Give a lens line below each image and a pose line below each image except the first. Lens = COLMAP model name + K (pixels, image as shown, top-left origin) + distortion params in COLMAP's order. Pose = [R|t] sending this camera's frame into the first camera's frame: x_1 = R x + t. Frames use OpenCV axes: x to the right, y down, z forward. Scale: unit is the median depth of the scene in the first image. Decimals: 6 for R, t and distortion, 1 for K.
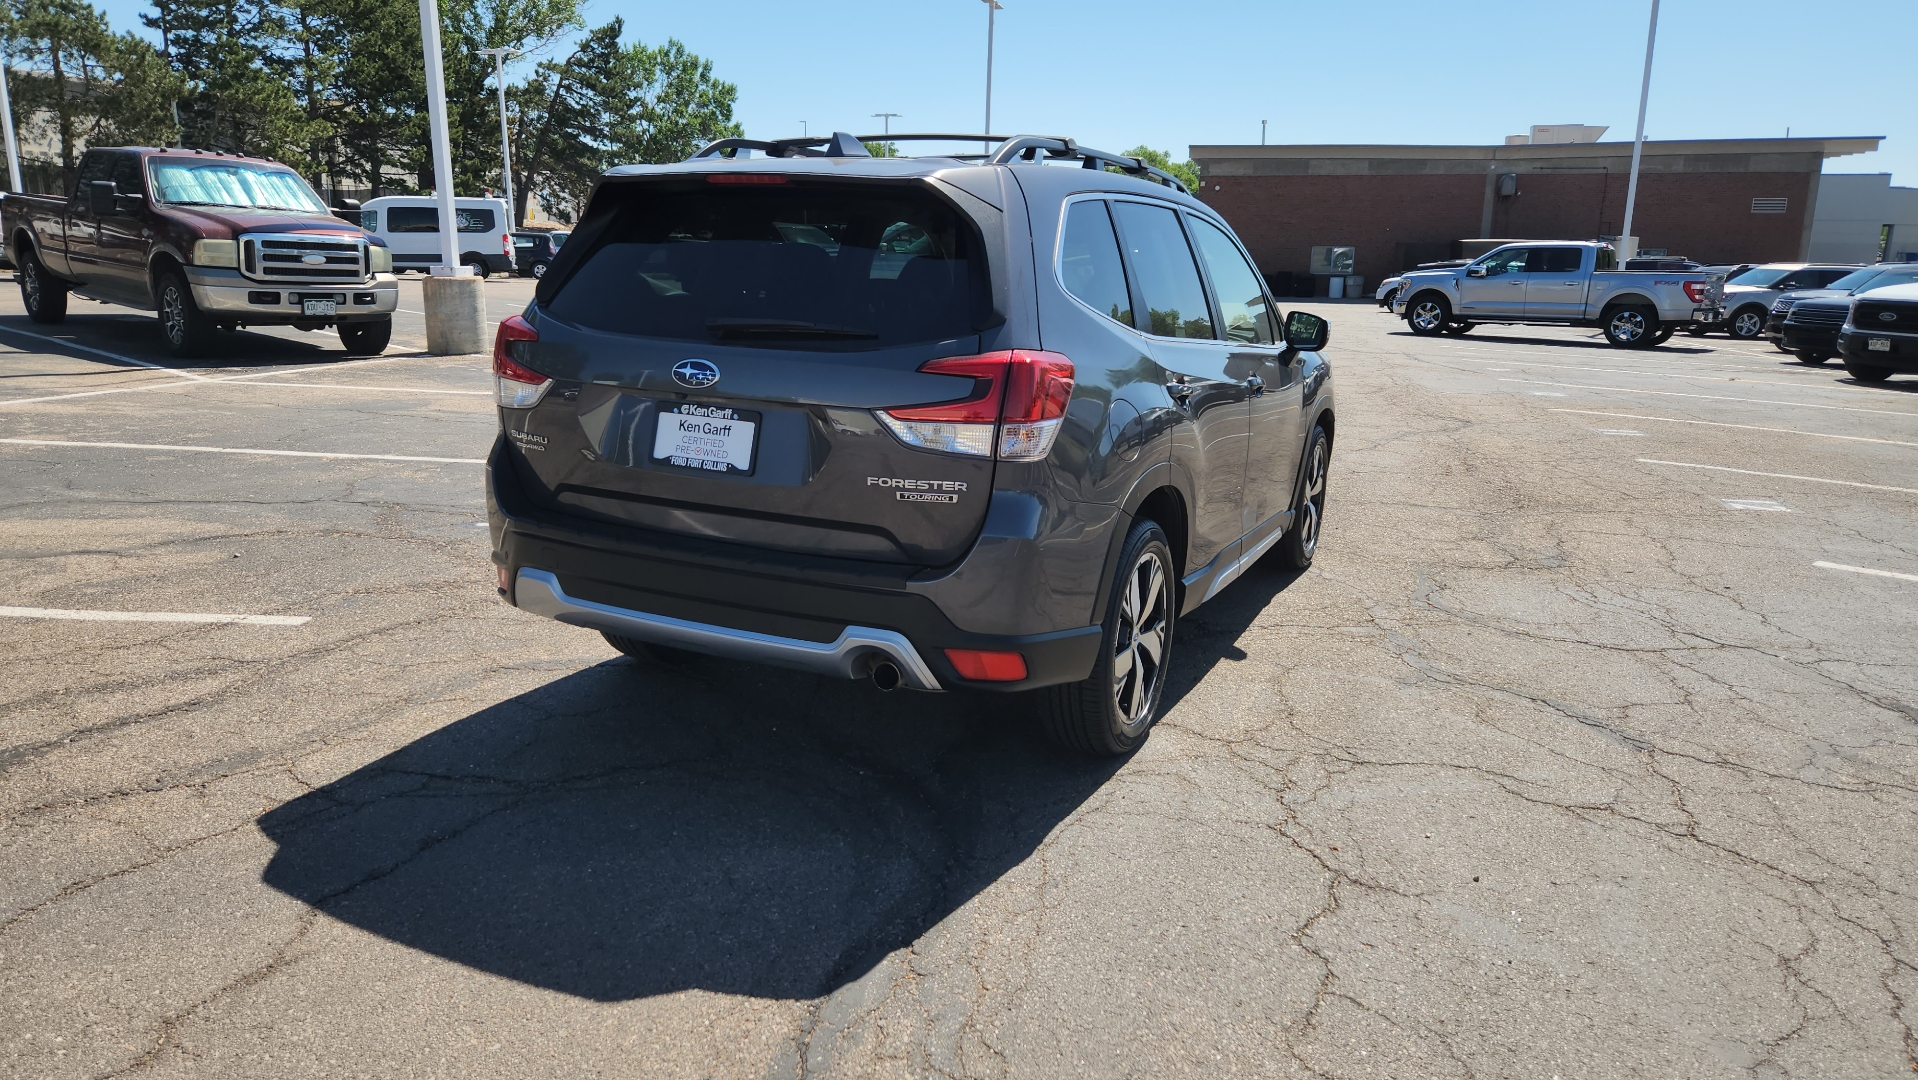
lens RADIAL K [[1283.0, 0, 922.5], [0, 1283.0, 519.6], [0, 0, 1]] dist [0.074432, -0.062280]
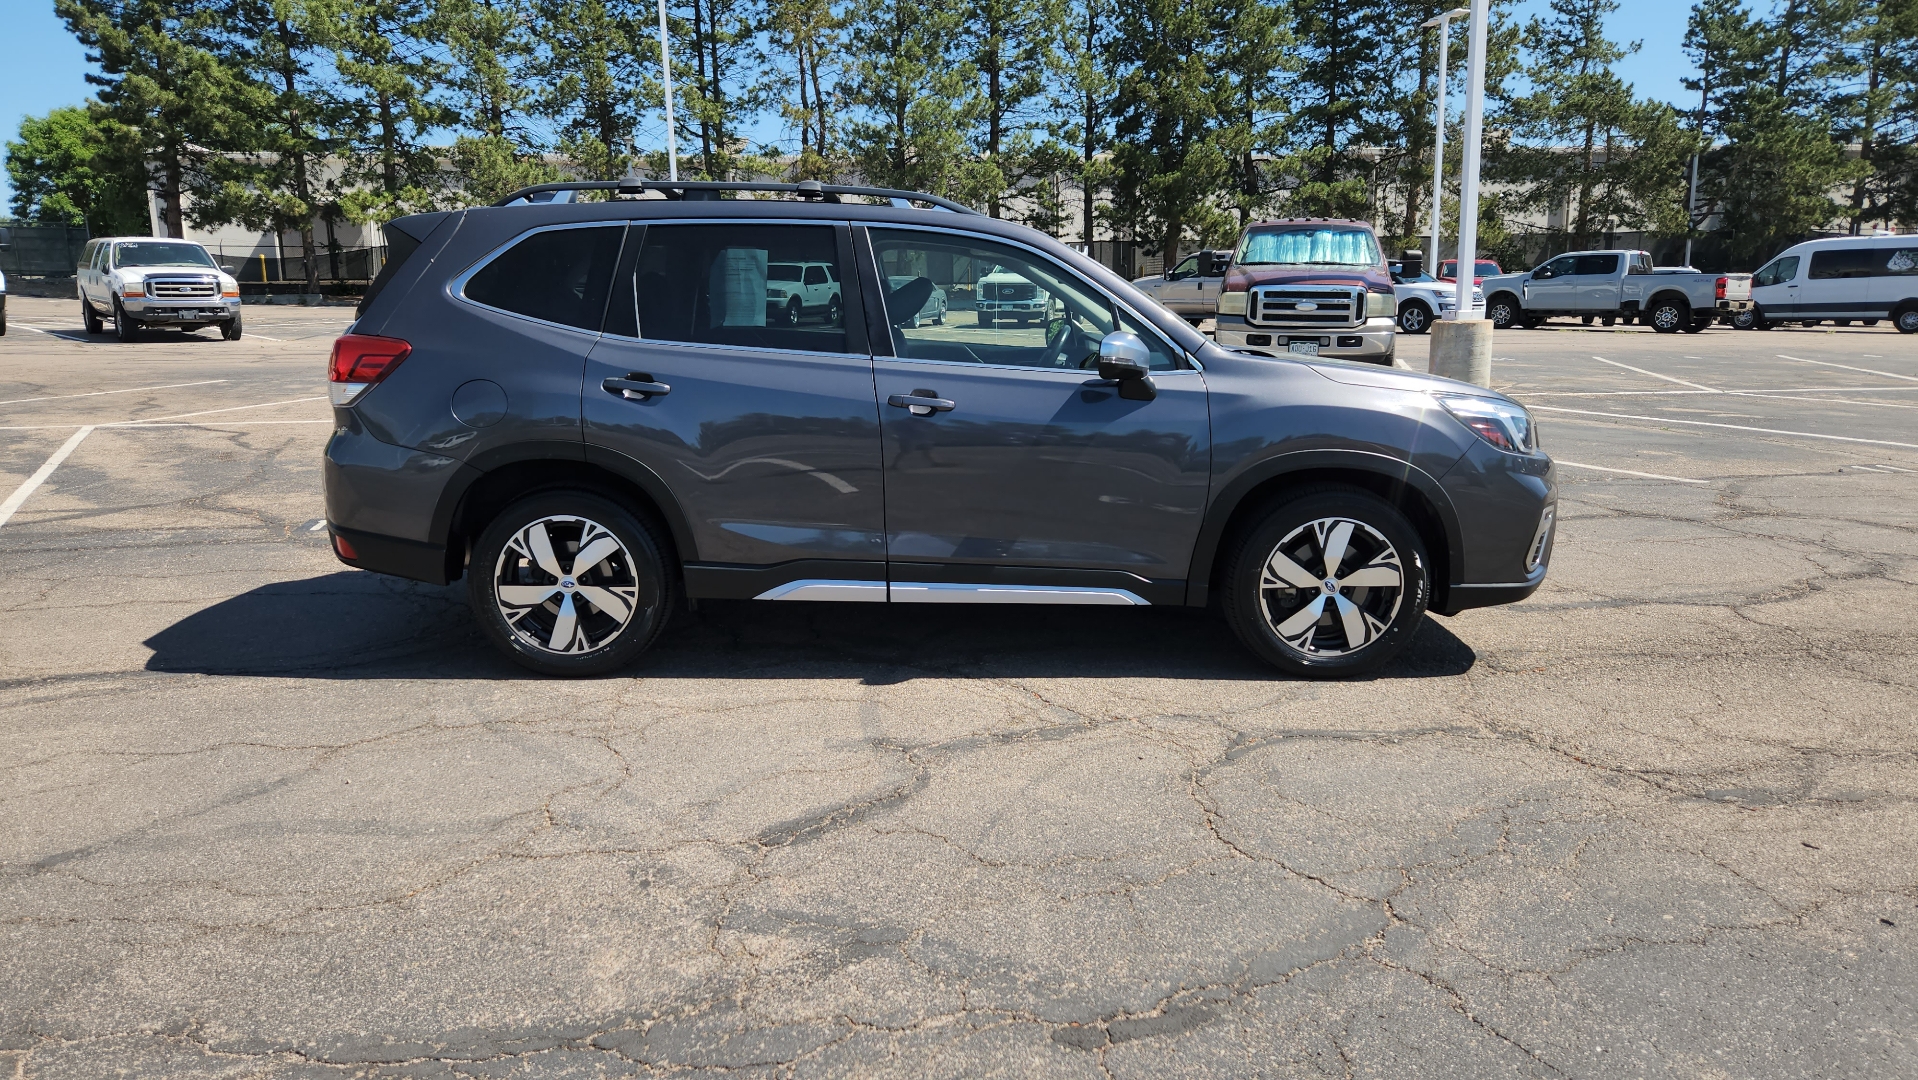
lens RADIAL K [[1287.6, 0, 929.6], [0, 1287.6, 513.8], [0, 0, 1]] dist [0.070235, -0.059289]
pose [[0.445423, 0.126004, -0.886409, 0.212910], [-0.168992, 0.984083, 0.054969, -0.015091], [0.879227, 0.125311, 0.459627, 0.112323]]
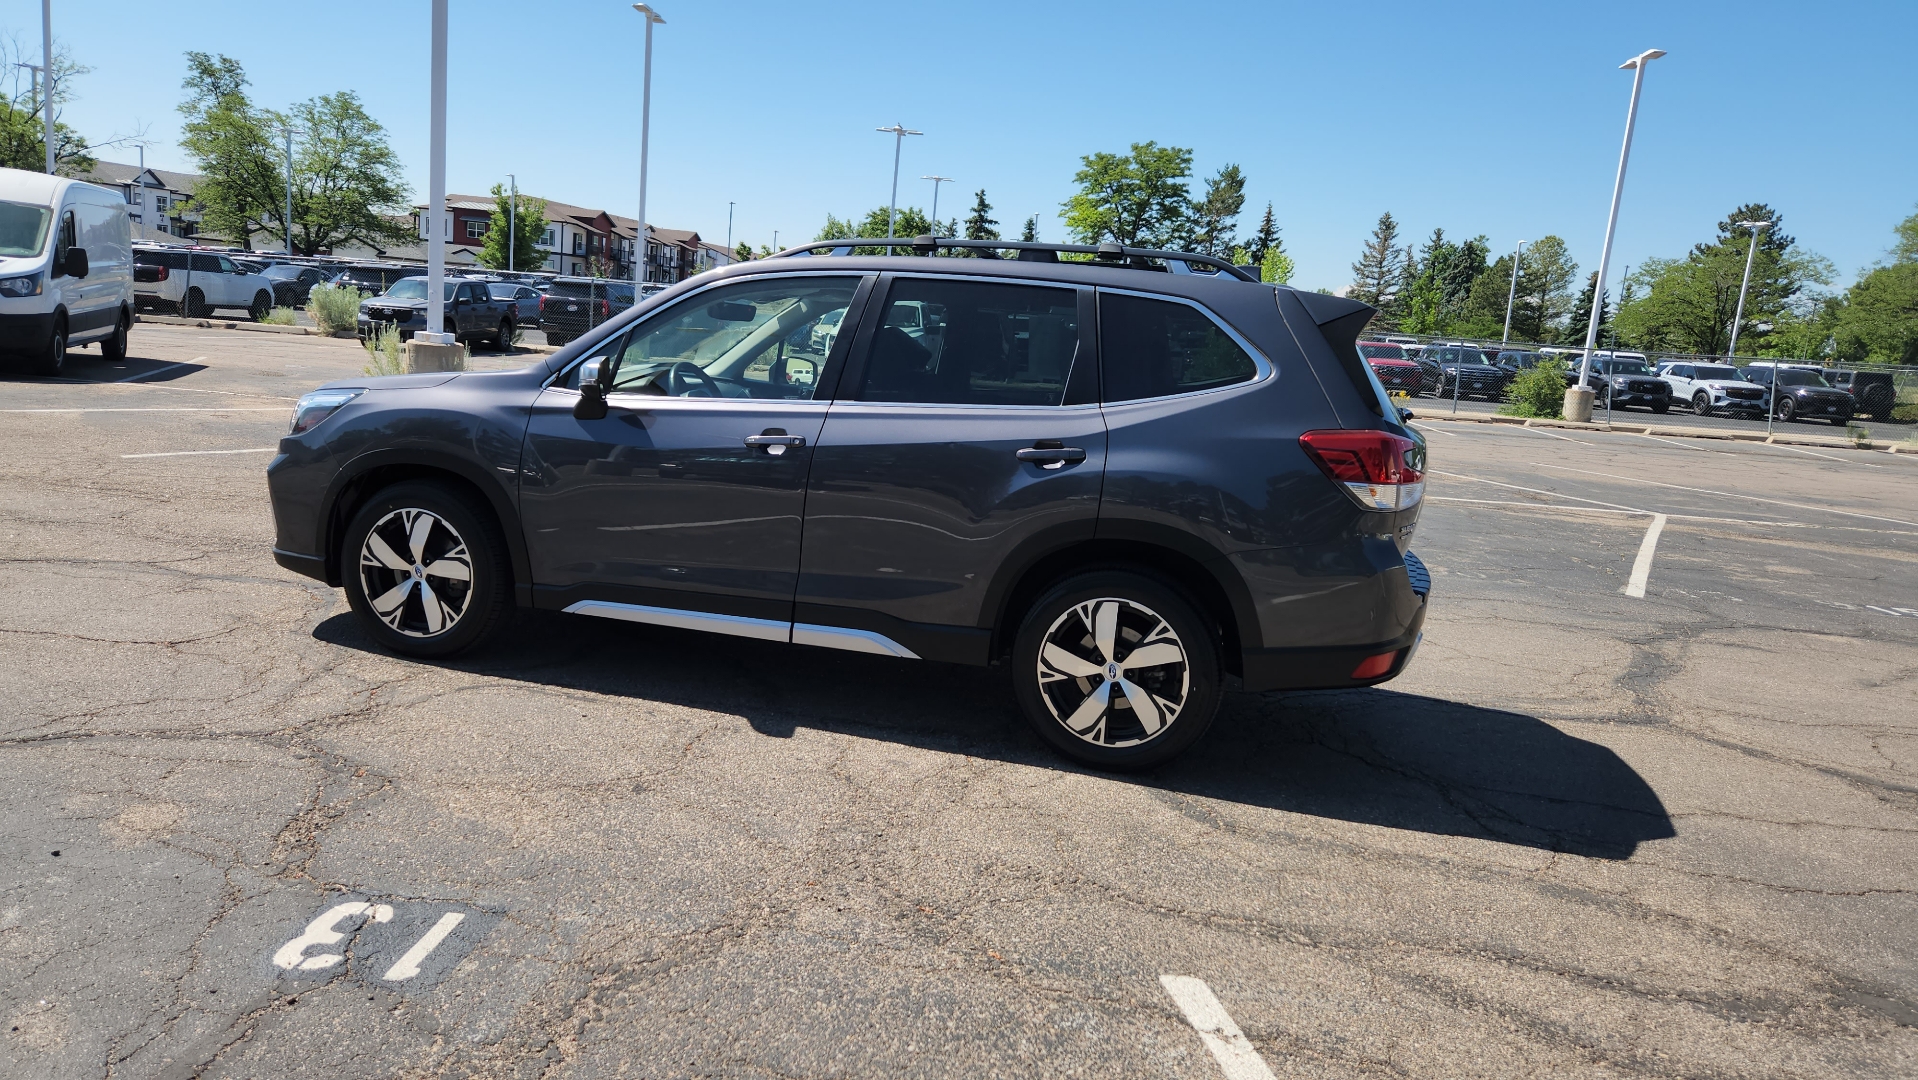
lens RADIAL K [[1283.0, 0, 922.5], [0, 1283.0, 519.6], [0, 0, 1]] dist [0.074432, -0.062280]
pose [[-0.173066, -0.192908, 0.965834, -0.198291], [0.122059, 0.968871, 0.215386, -0.055234], [-0.977318, 0.155164, -0.144132, 0.231266]]
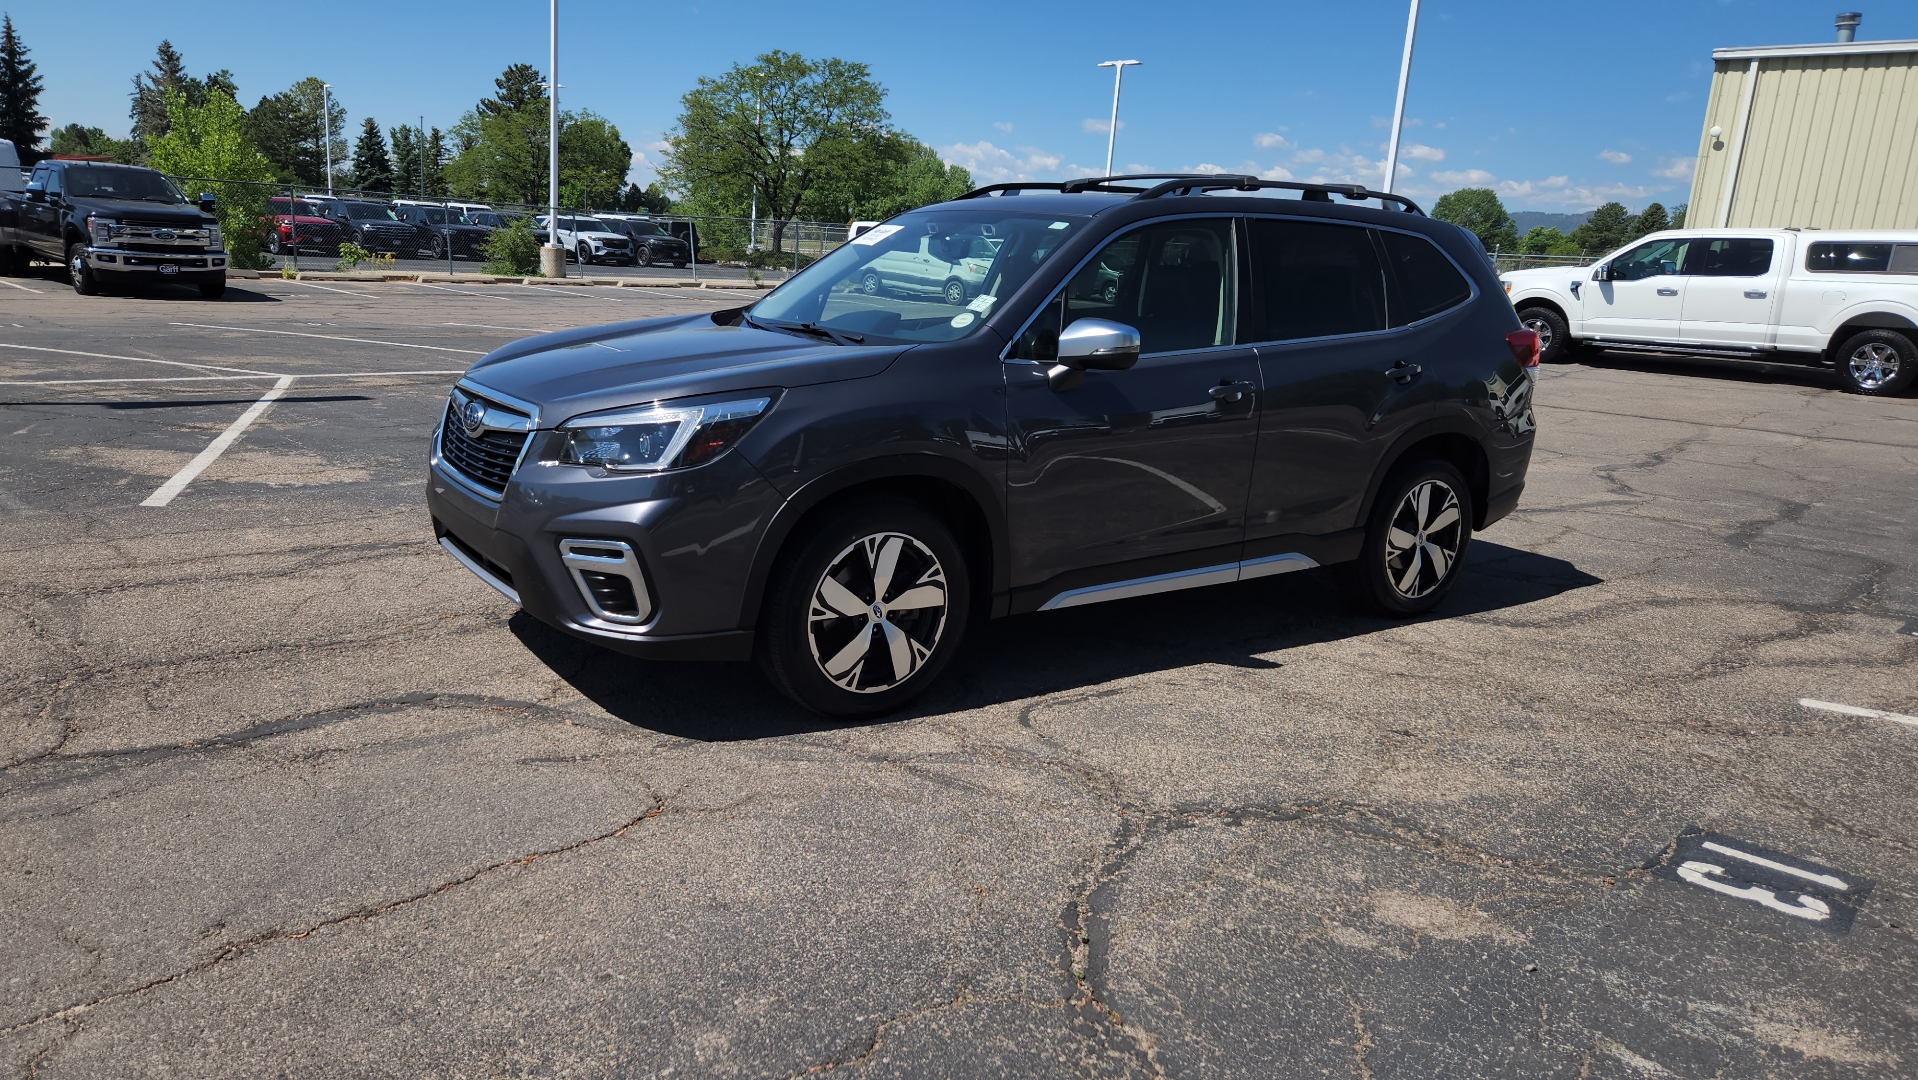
lens RADIAL K [[1279.8, 0, 925.8], [0, 1279.8, 533.4], [0, 0, 1]] dist [0.070000, -0.054423]
pose [[-0.872610, -0.179423, 0.454267, -0.064389], [0.019400, 0.916614, 0.399302, -0.084782], [-0.488032, 0.357248, -0.796366, 0.400054]]
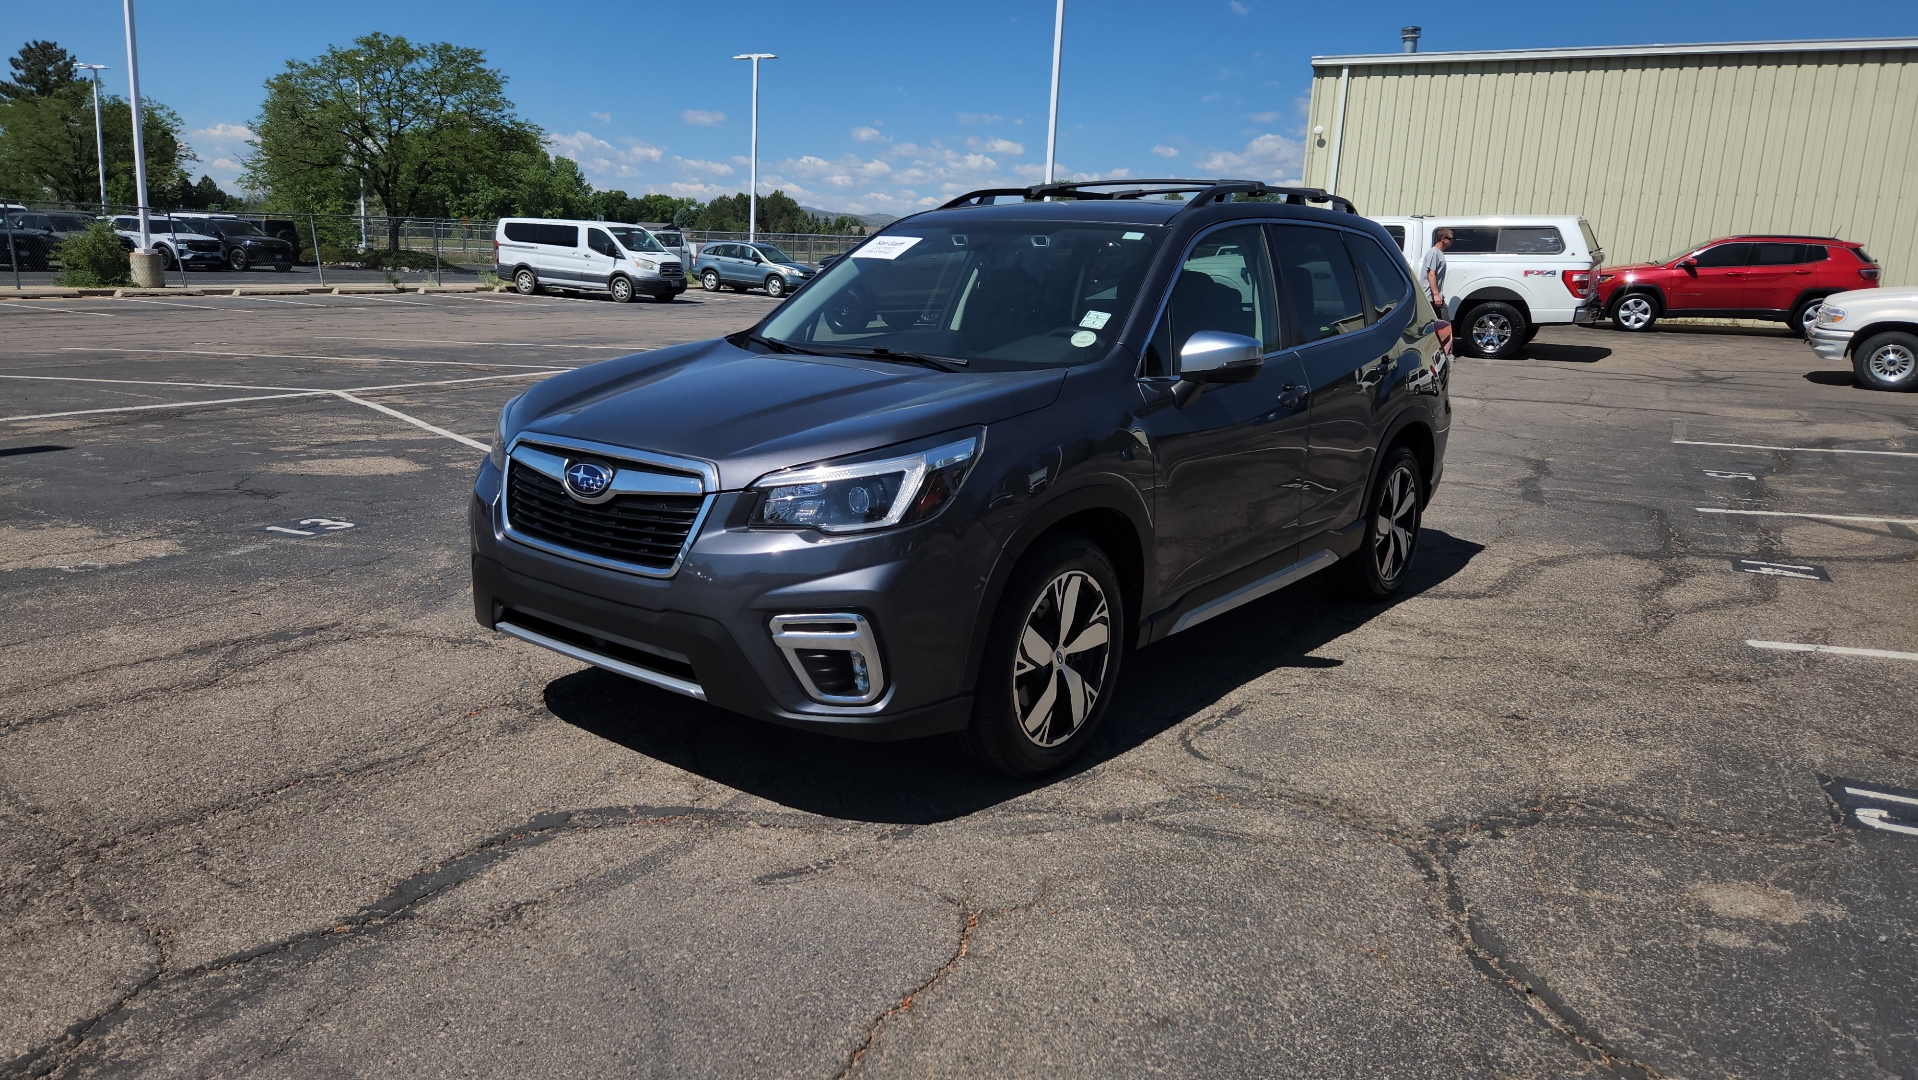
lens RADIAL K [[1283.0, 0, 922.5], [0, 1283.0, 519.6], [0, 0, 1]] dist [0.074432, -0.062280]
pose [[-0.975169, -0.100909, 0.197138, -0.001352], [-0.015055, 0.918307, 0.395582, -0.085501], [-0.220951, 0.382791, -0.897024, 0.410169]]
